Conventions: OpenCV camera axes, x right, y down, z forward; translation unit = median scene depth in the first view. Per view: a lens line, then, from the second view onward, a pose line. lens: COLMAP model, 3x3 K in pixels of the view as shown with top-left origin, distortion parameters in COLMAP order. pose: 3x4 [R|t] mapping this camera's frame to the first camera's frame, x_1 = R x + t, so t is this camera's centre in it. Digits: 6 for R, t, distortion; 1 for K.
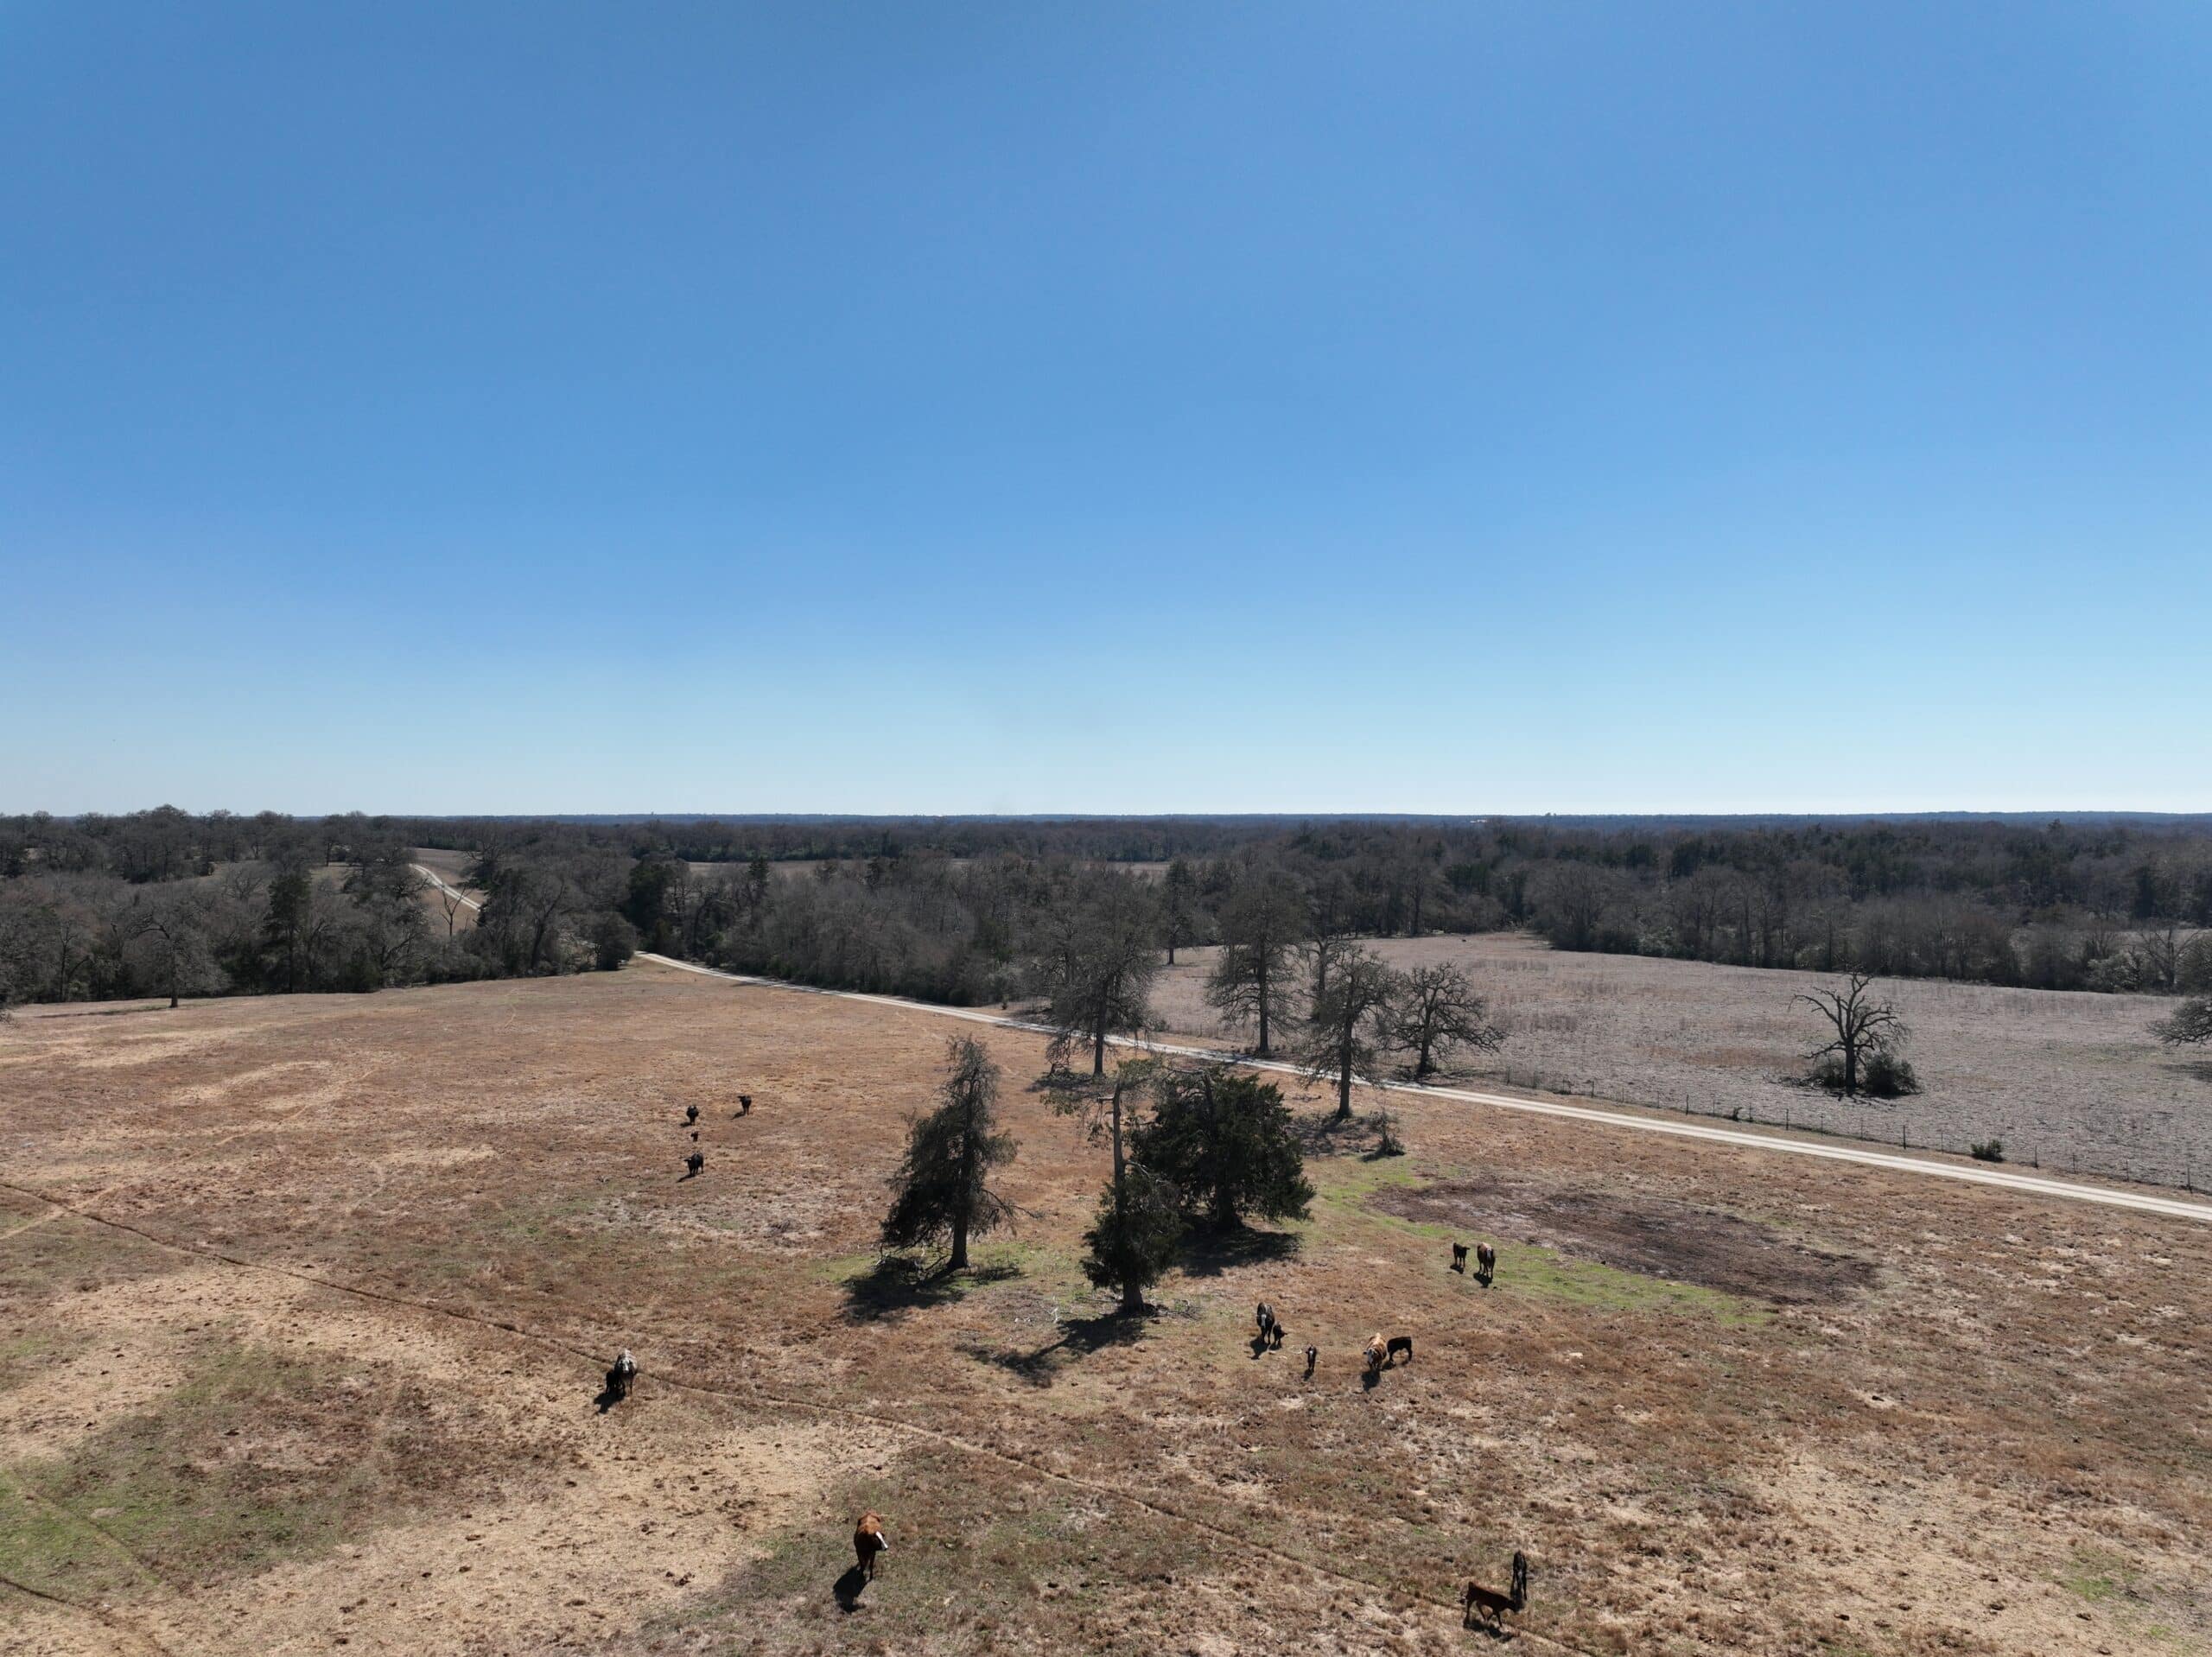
lens RADIAL K [[1555.2, 0, 1113.3], [0, 1555.2, 827.8], [0, 0, 1]] dist [0.006908, 0.003171]
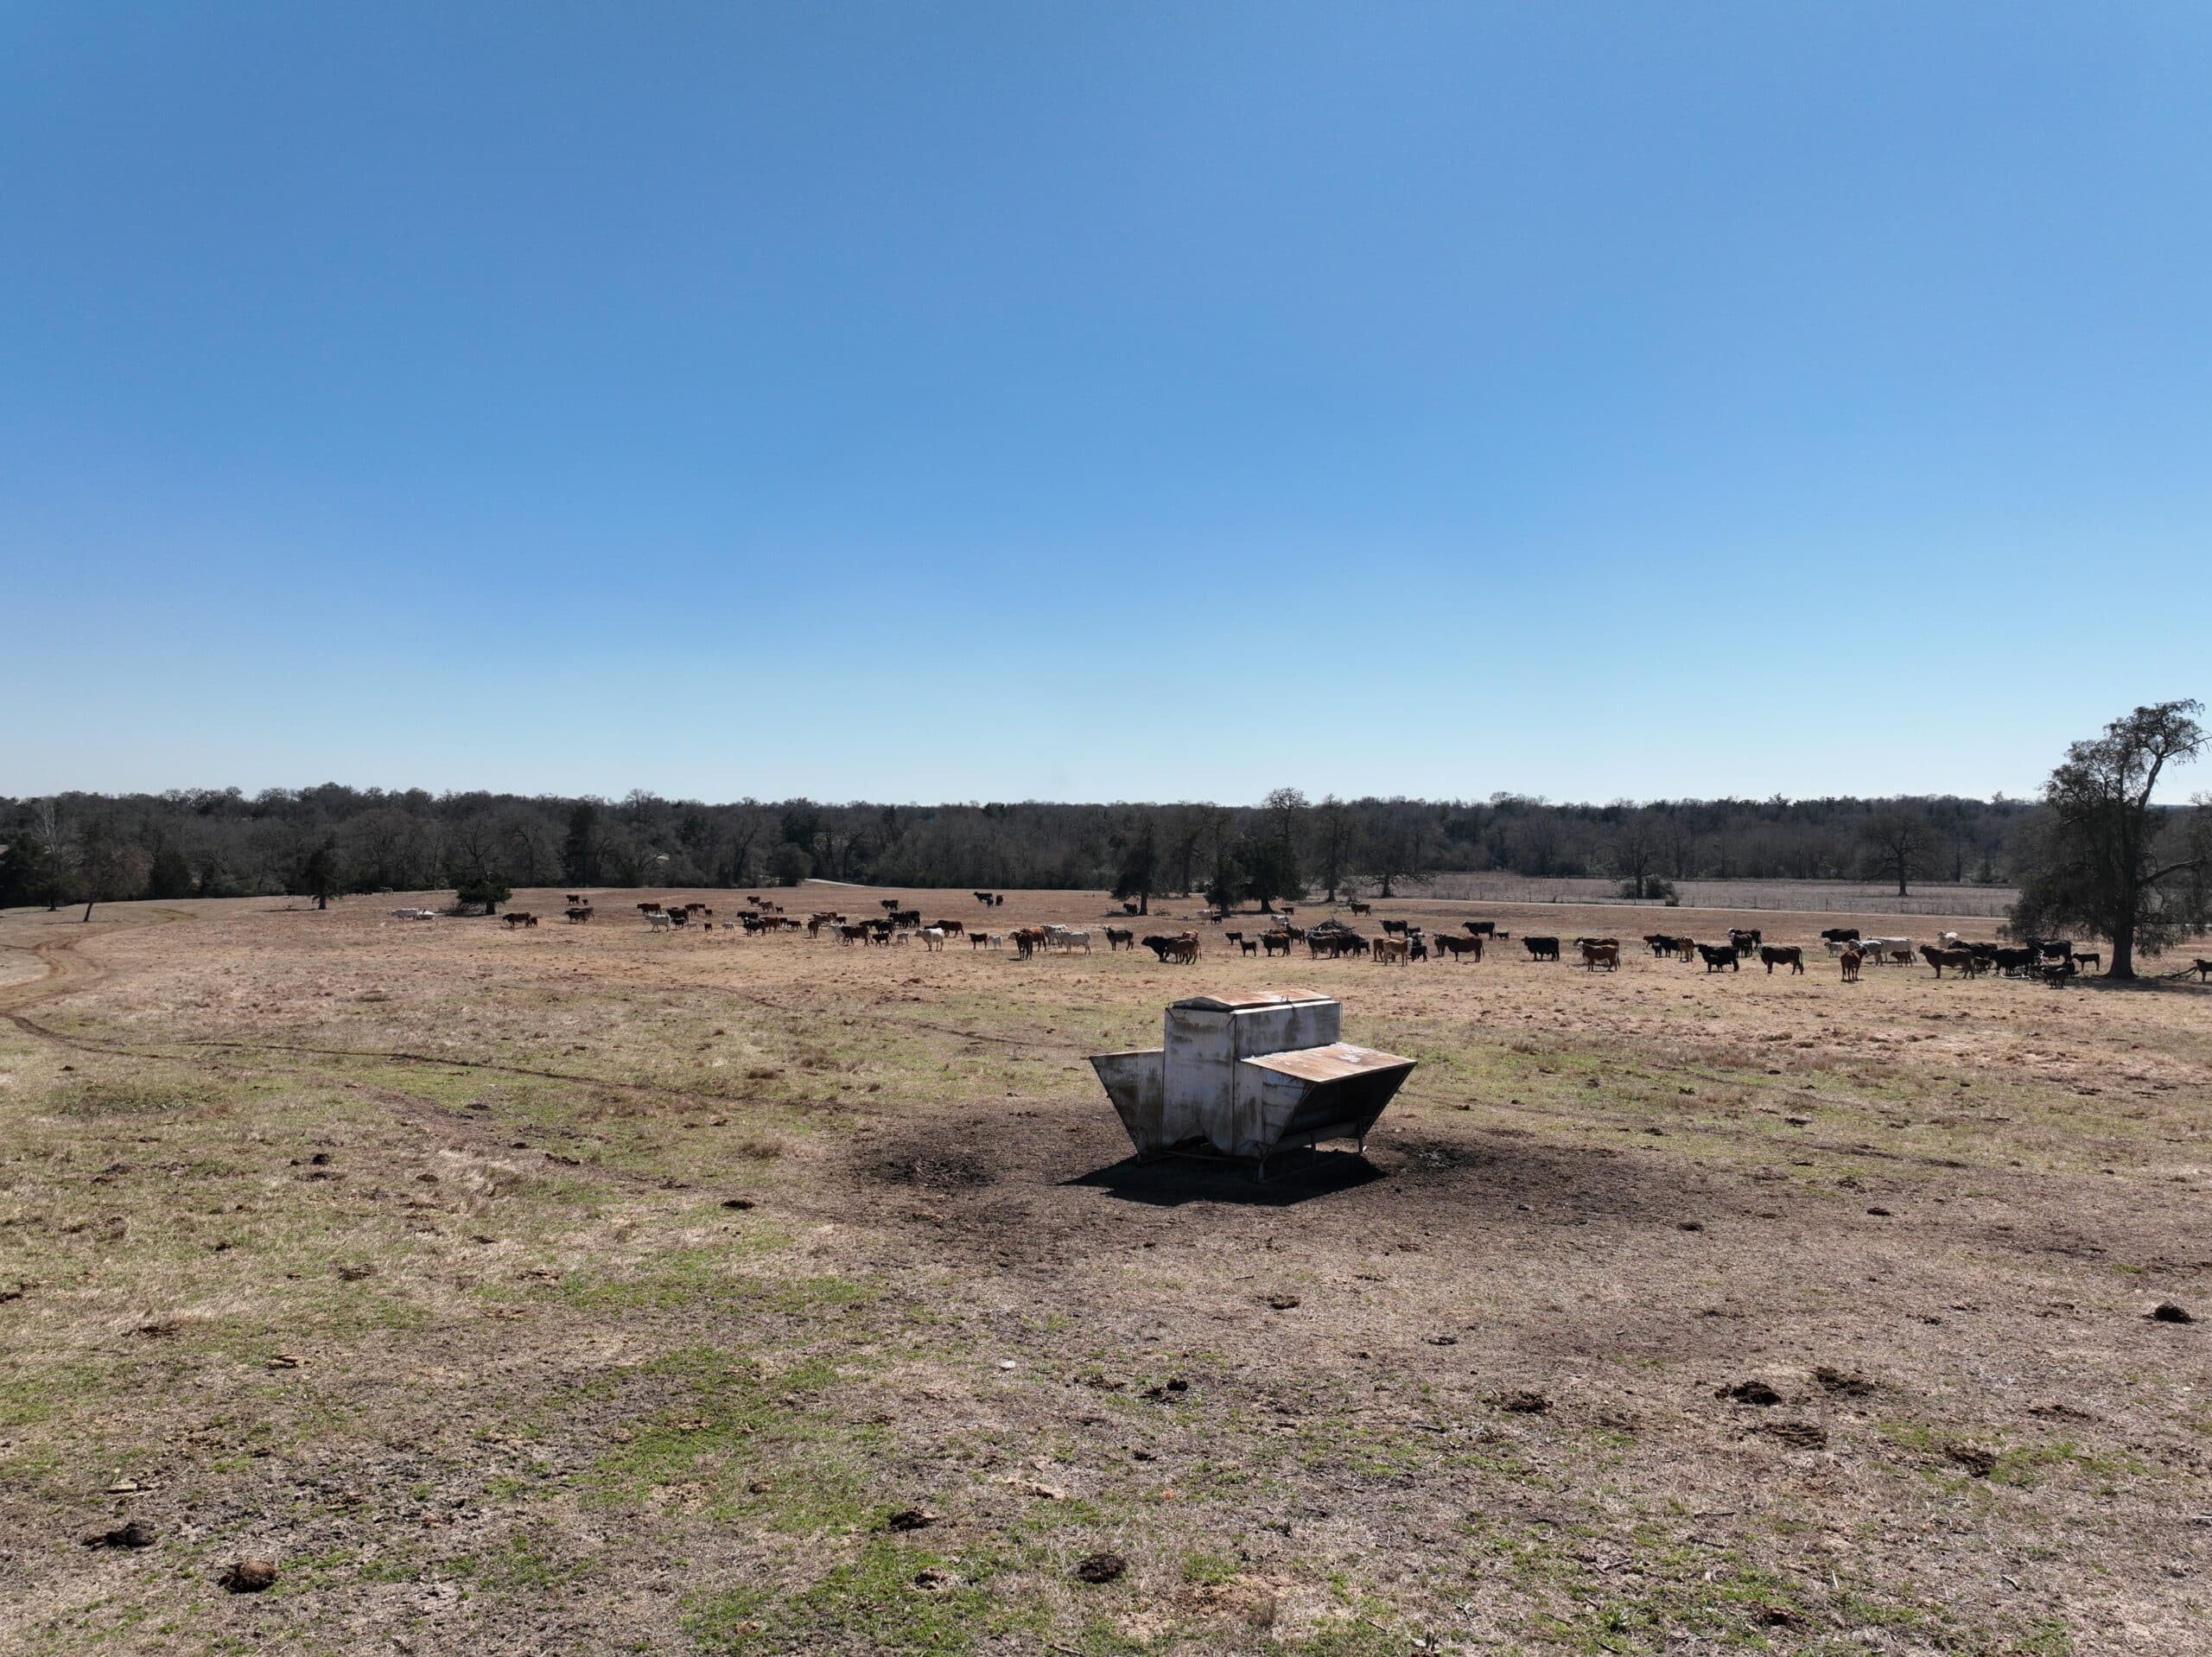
lens RADIAL K [[1555.2, 0, 1097.8], [0, 1555.2, 828.1], [0, 0, 1]] dist [0.006908, 0.003171]
pose [[0.999477, 0.002240, -0.032268, -0.017706], [-0.002187, 0.999996, 0.001666, 0.030657], [0.032271, -0.001594, 0.999478, -0.235109]]
